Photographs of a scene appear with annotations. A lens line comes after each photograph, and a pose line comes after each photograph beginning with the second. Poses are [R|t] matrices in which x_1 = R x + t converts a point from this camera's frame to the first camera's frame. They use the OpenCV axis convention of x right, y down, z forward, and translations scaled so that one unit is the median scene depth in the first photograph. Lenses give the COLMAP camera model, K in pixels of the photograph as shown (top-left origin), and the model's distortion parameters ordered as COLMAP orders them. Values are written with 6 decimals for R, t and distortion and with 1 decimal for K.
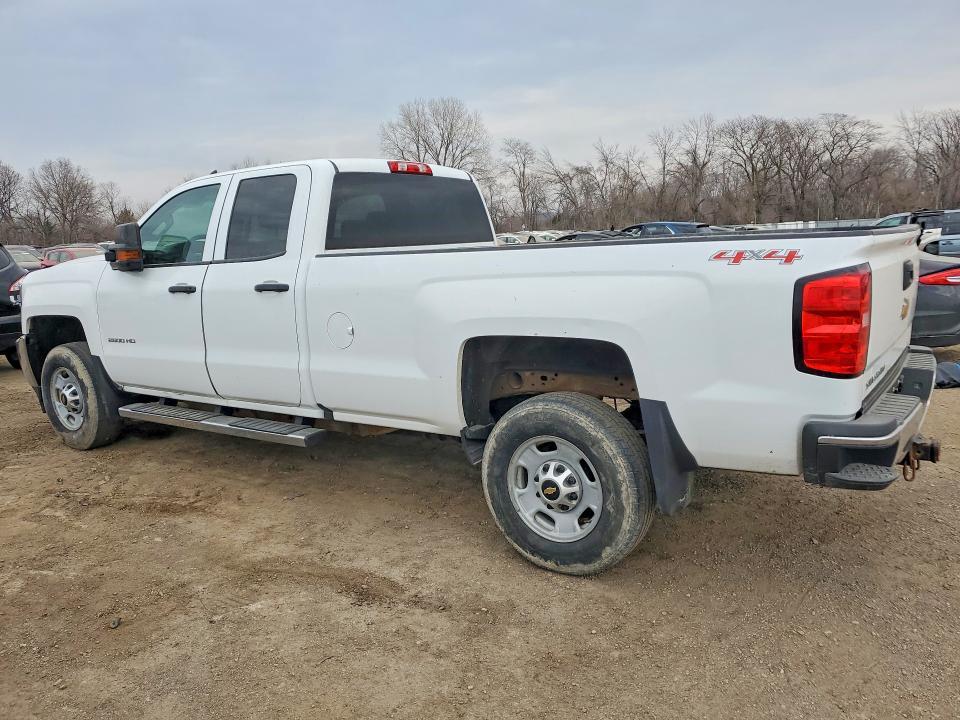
lens RADIAL K [[726.9, 0, 480.0], [0, 726.9, 360.0], [0, 0, 1]] dist [0.010789, -0.001505]
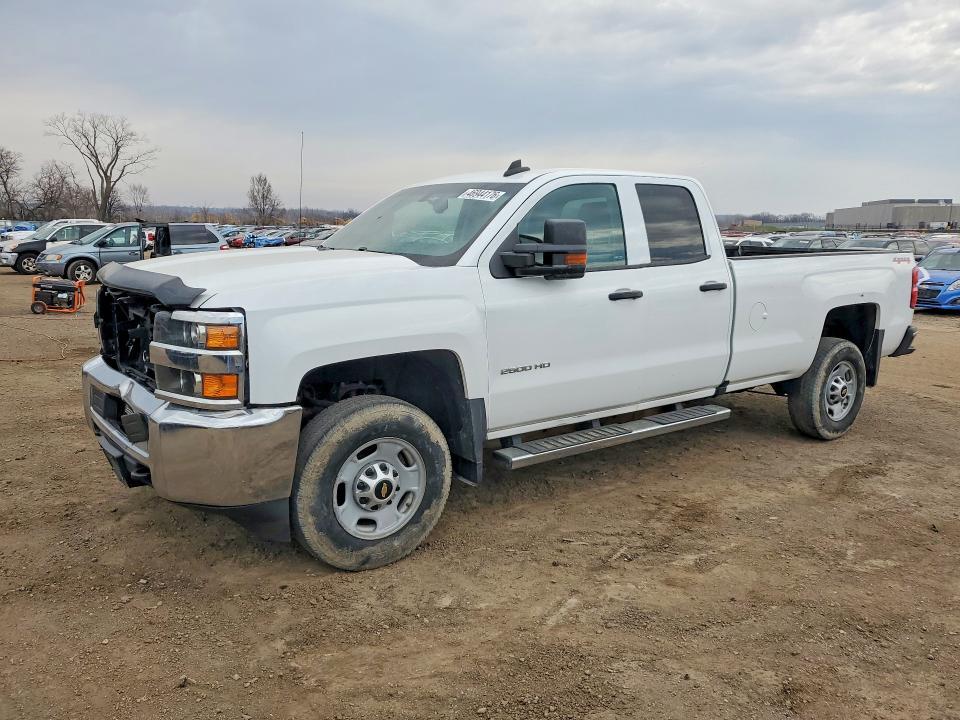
lens RADIAL K [[726.9, 0, 480.0], [0, 726.9, 360.0], [0, 0, 1]] dist [0.010789, -0.001505]
pose [[0.349053, -0.122388, 0.929077, -1.339061], [0.132540, 0.987916, 0.080344, -0.113829], [-0.927683, 0.095095, 0.361056, 0.838387]]
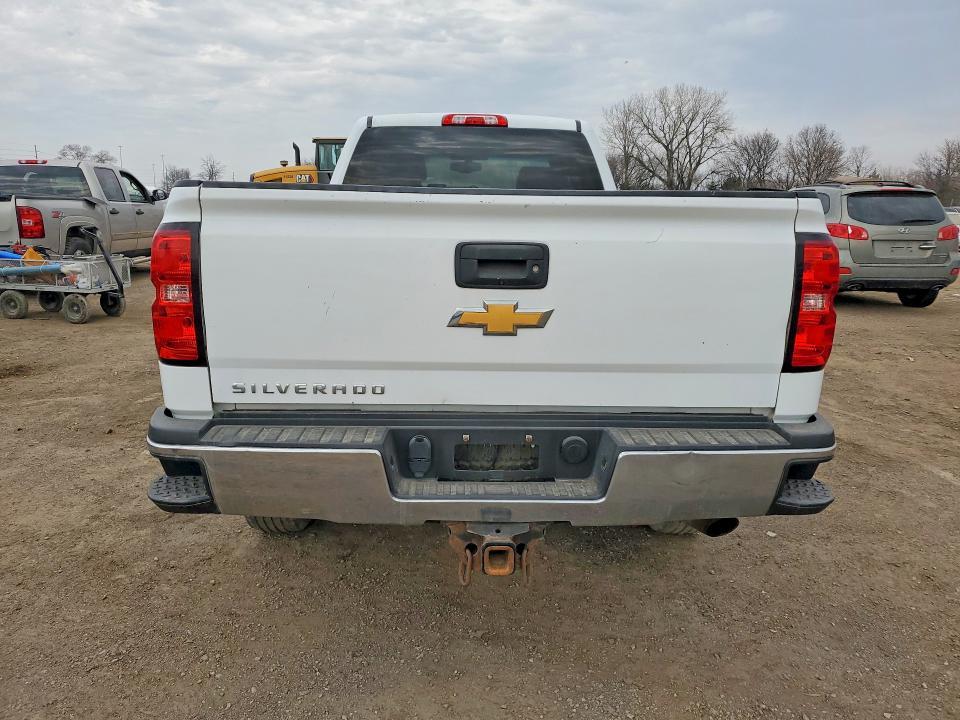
lens RADIAL K [[726.9, 0, 480.0], [0, 726.9, 360.0], [0, 0, 1]] dist [0.010789, -0.001505]
pose [[0.591942, 0.202672, -0.780083, 0.753503], [-0.166740, 0.977723, 0.127496, -0.077844], [0.788545, 0.054601, 0.612549, 0.440711]]
